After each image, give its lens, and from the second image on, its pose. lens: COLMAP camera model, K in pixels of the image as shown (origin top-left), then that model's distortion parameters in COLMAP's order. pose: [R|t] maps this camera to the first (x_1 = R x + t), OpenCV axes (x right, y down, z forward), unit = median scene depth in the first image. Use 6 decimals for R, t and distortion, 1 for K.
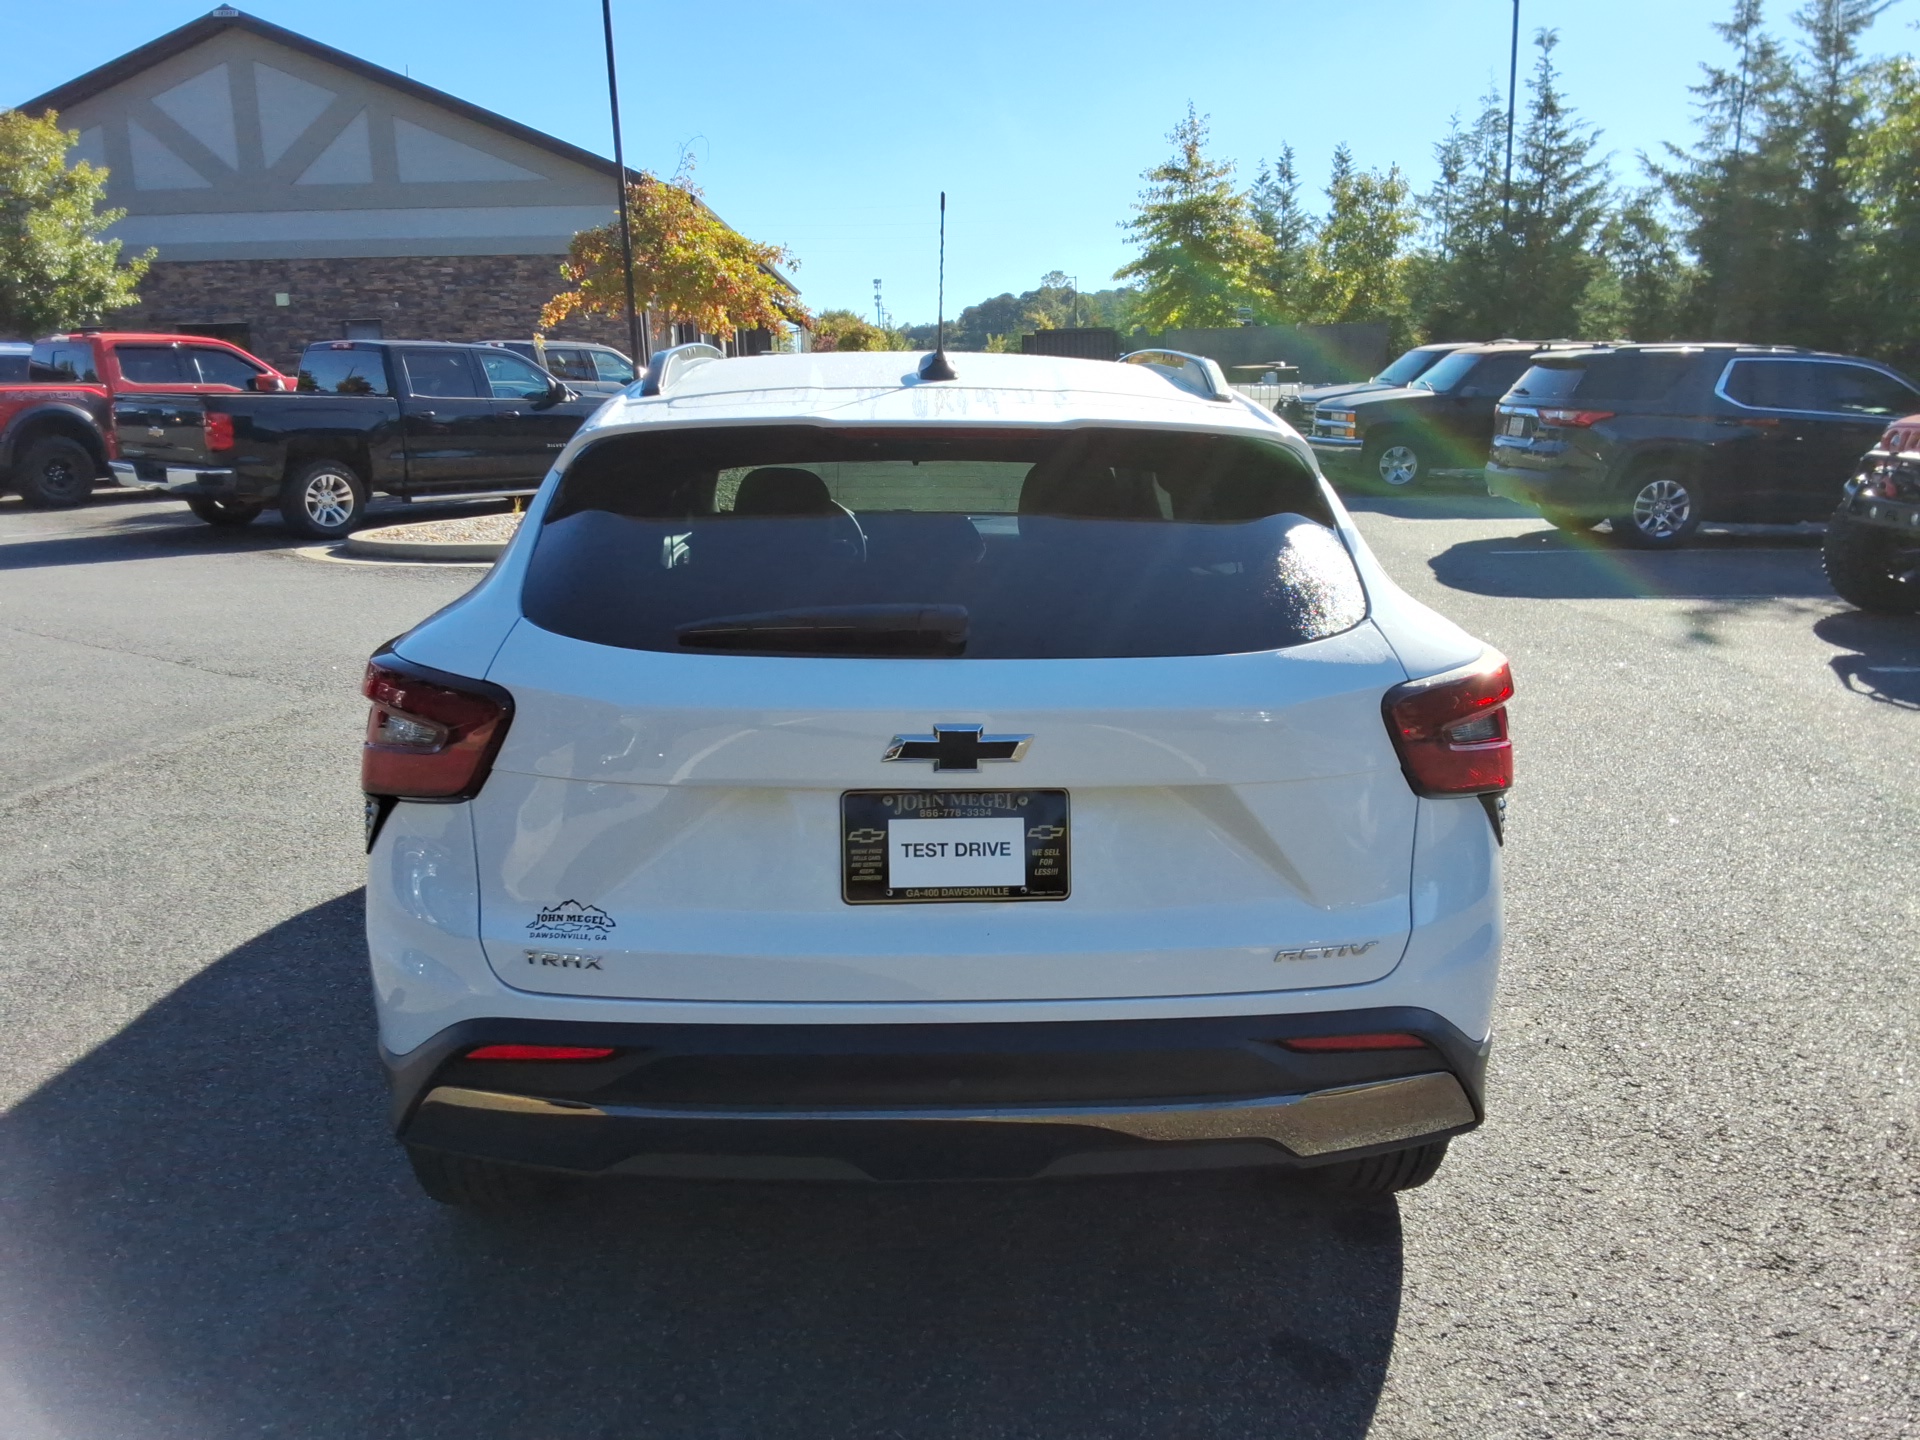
lens RADIAL K [[1575.7, 0, 962.8], [0, 1575.7, 733.4], [0, 0, 1]] dist [0.096561, -0.141904]
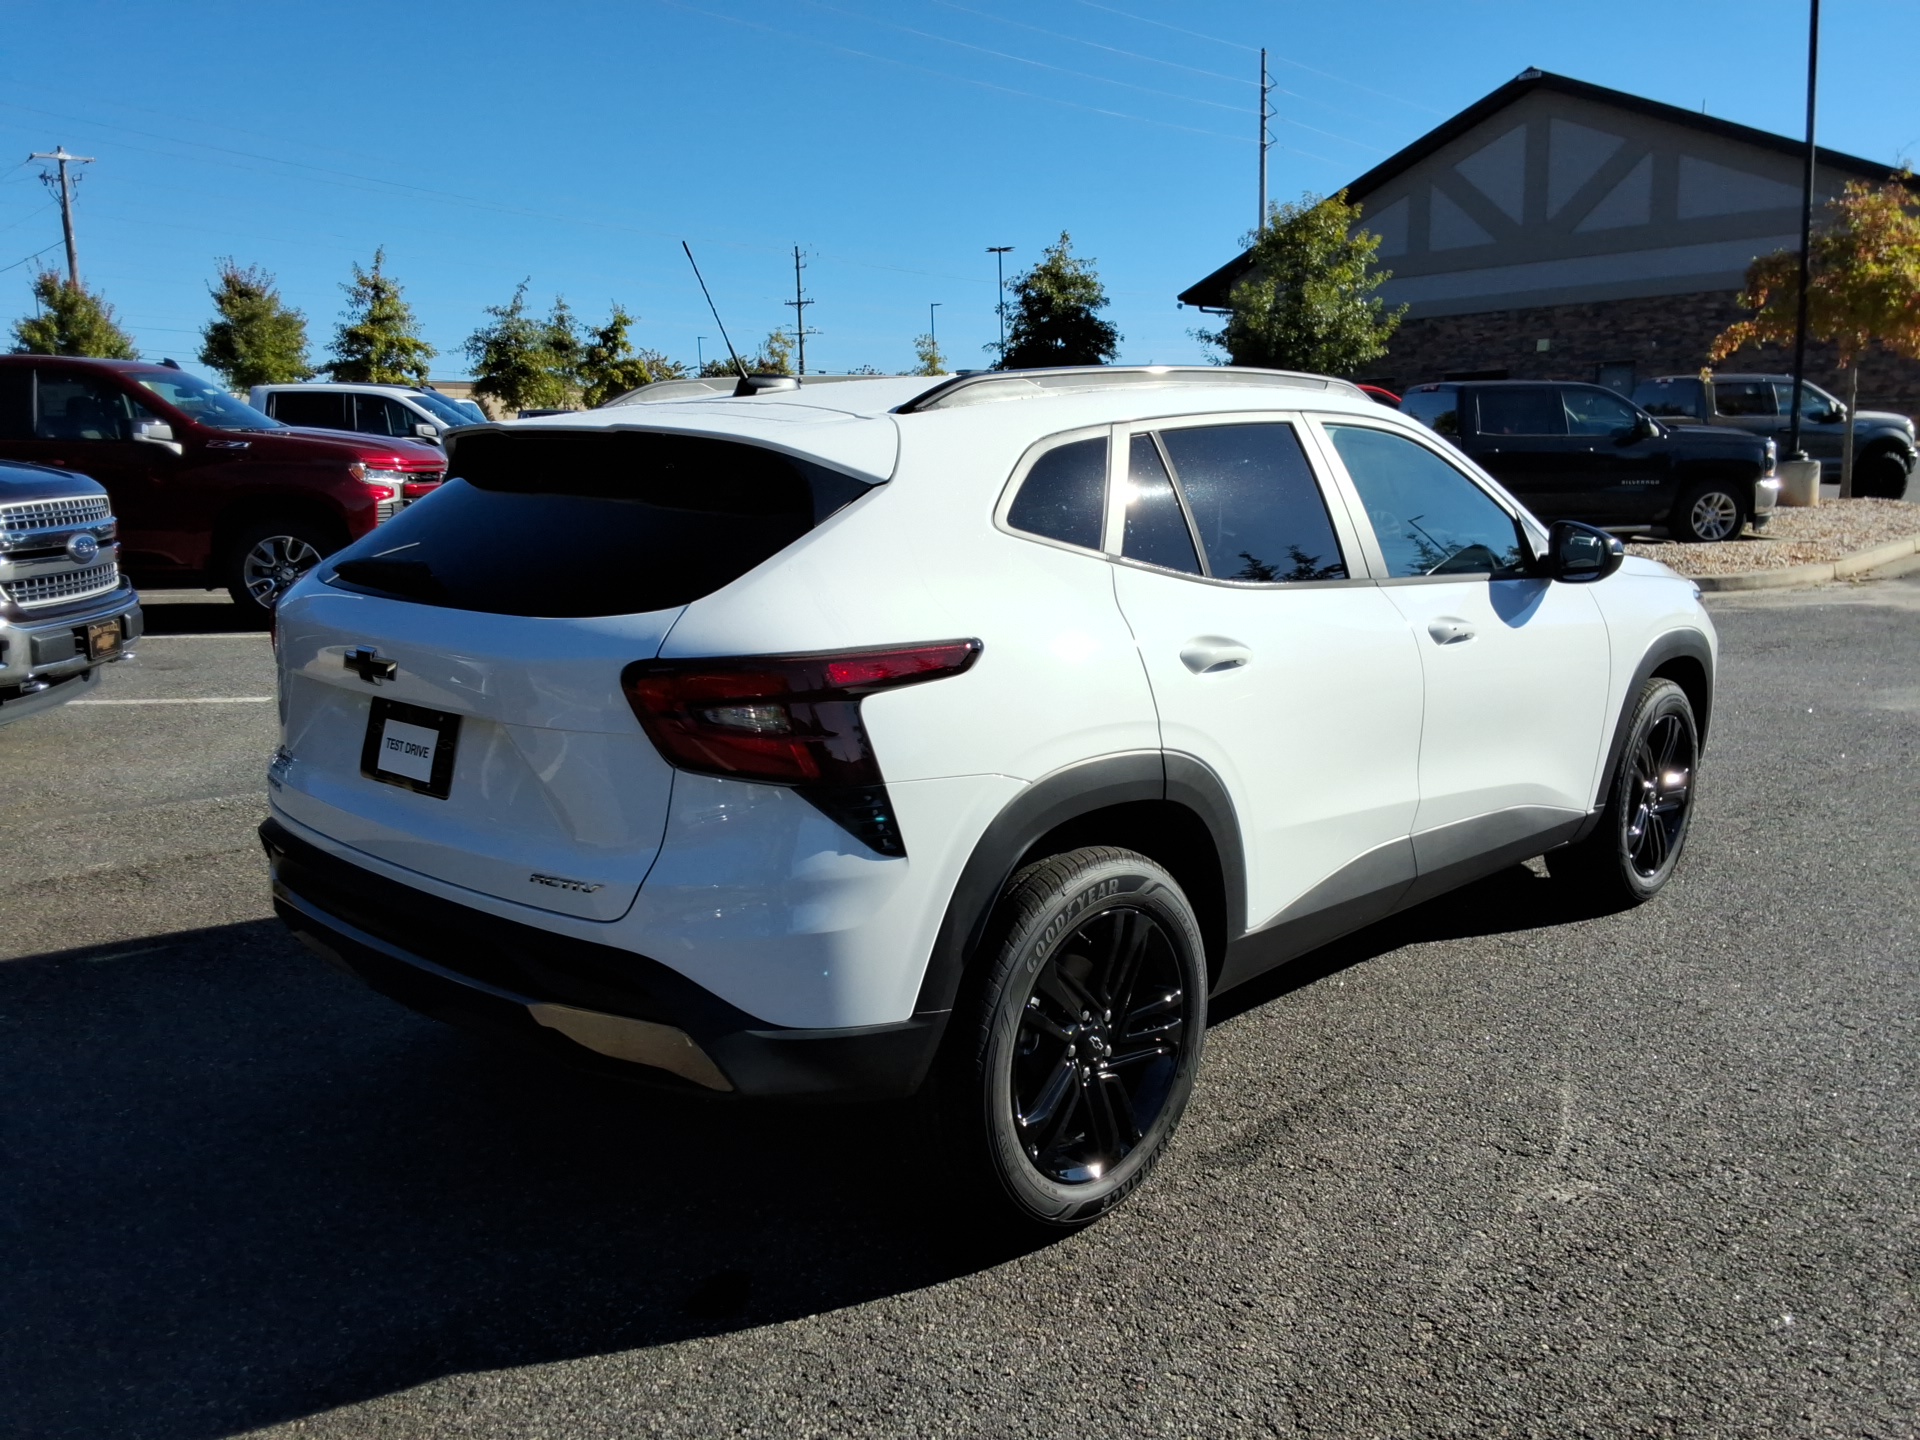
lens RADIAL K [[1575.7, 0, 971.3], [0, 1575.7, 723.9], [0, 0, 1]] dist [0.096561, -0.141904]
pose [[0.707781, 0.123974, -0.695469, 0.066319], [-0.146027, 0.988894, 0.027668, -0.002638], [0.691175, 0.081974, 0.718024, 0.020883]]
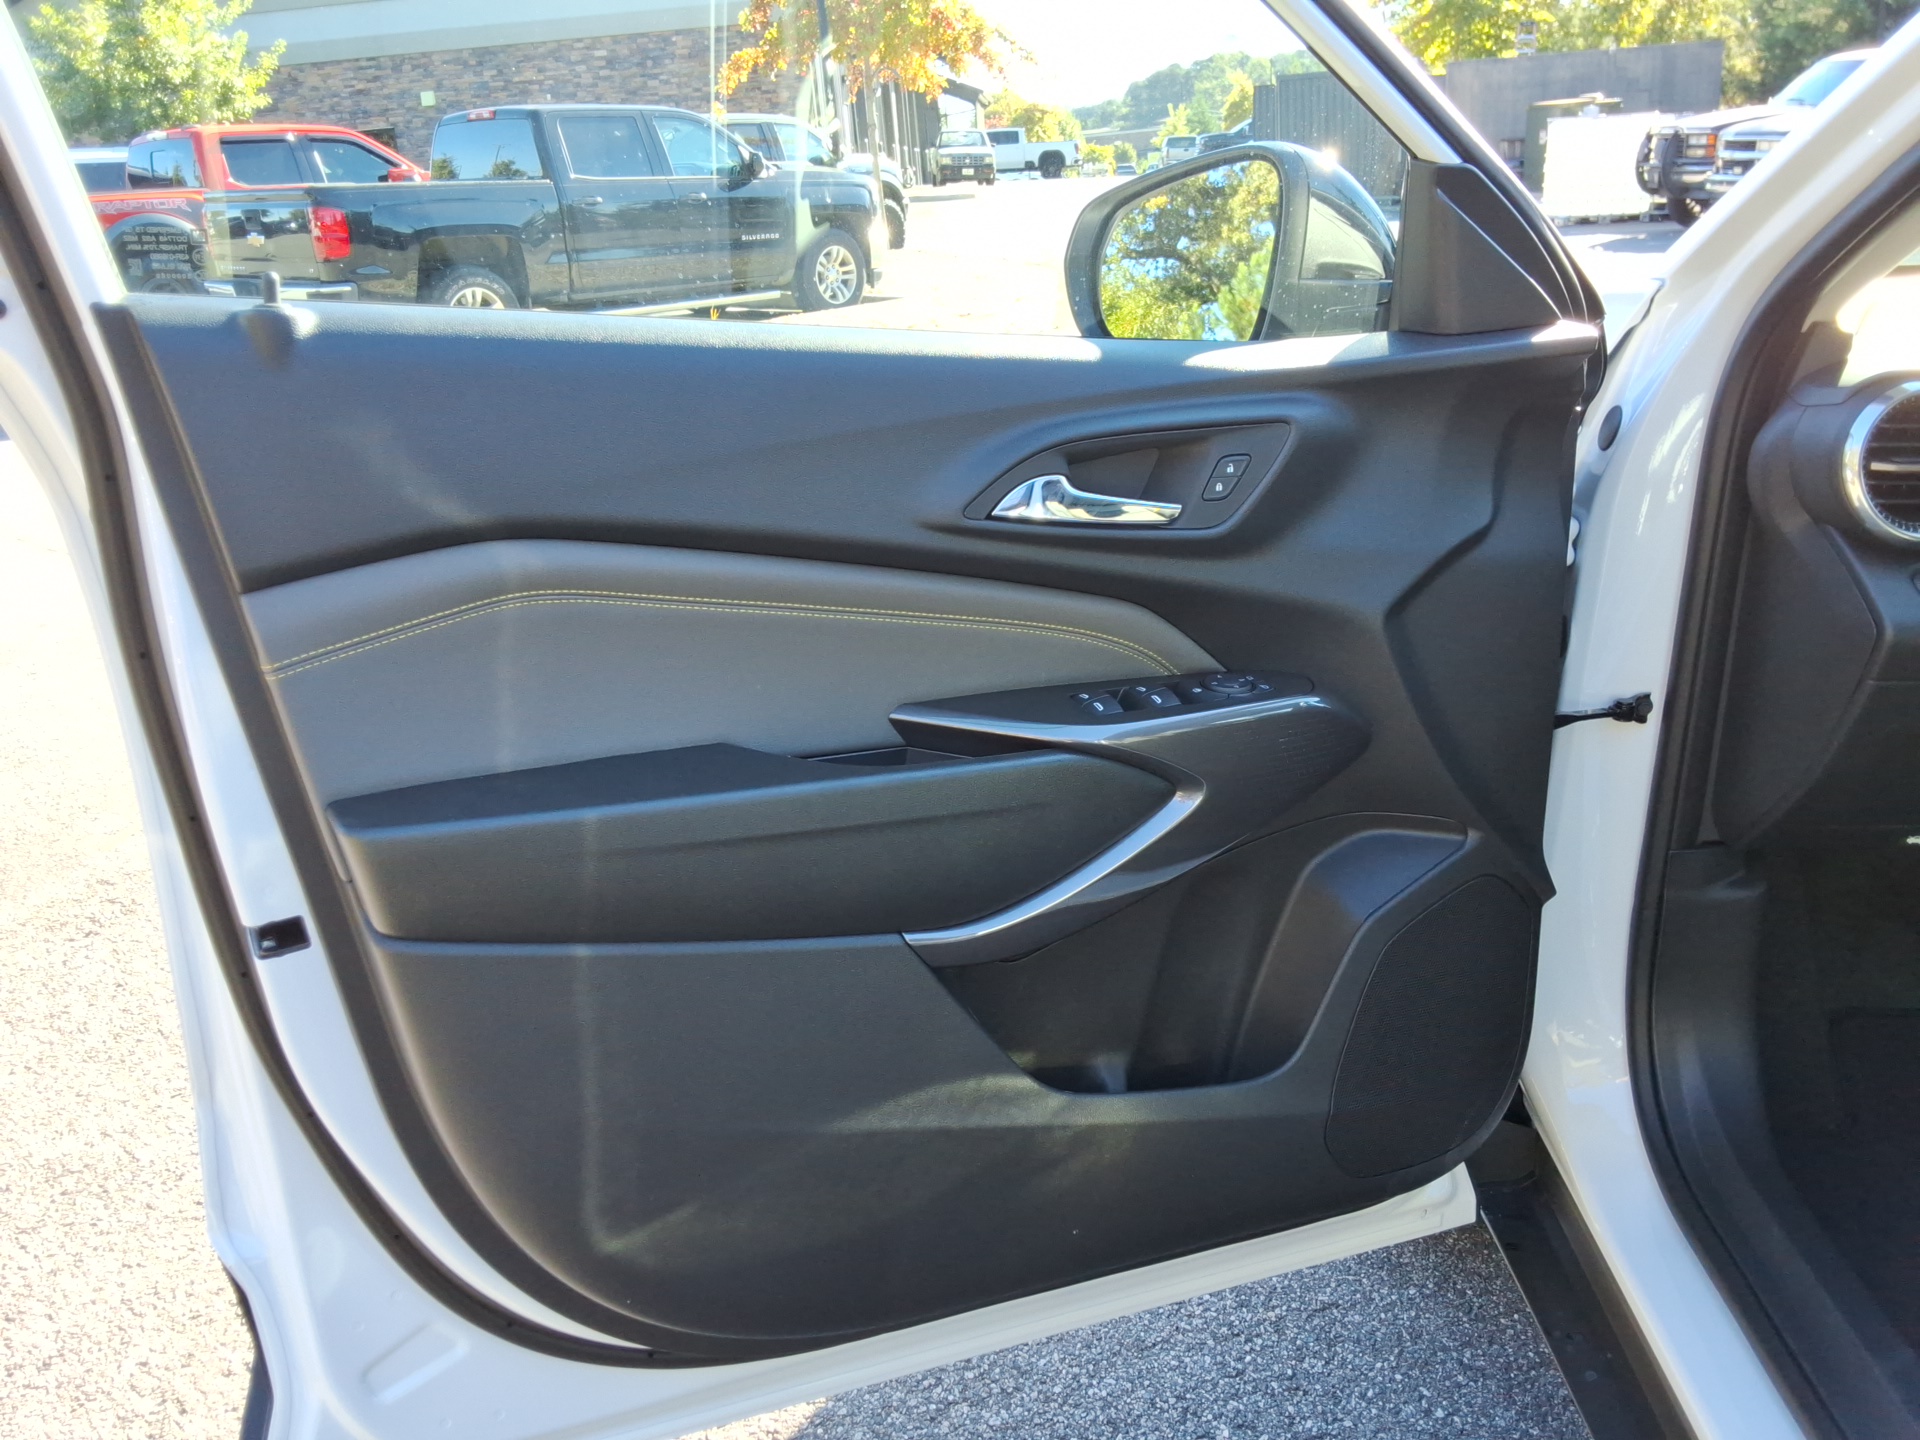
lens RADIAL K [[1575.7, 0, 957.6], [0, 1575.7, 741.5], [0, 0, 1]] dist [0.096561, -0.141904]
pose [[0.993823, -0.015187, -0.109930, -0.032729], [0.028865, 0.991872, 0.123924, -0.013081], [0.107154, -0.126331, 0.986184, 0.092364]]
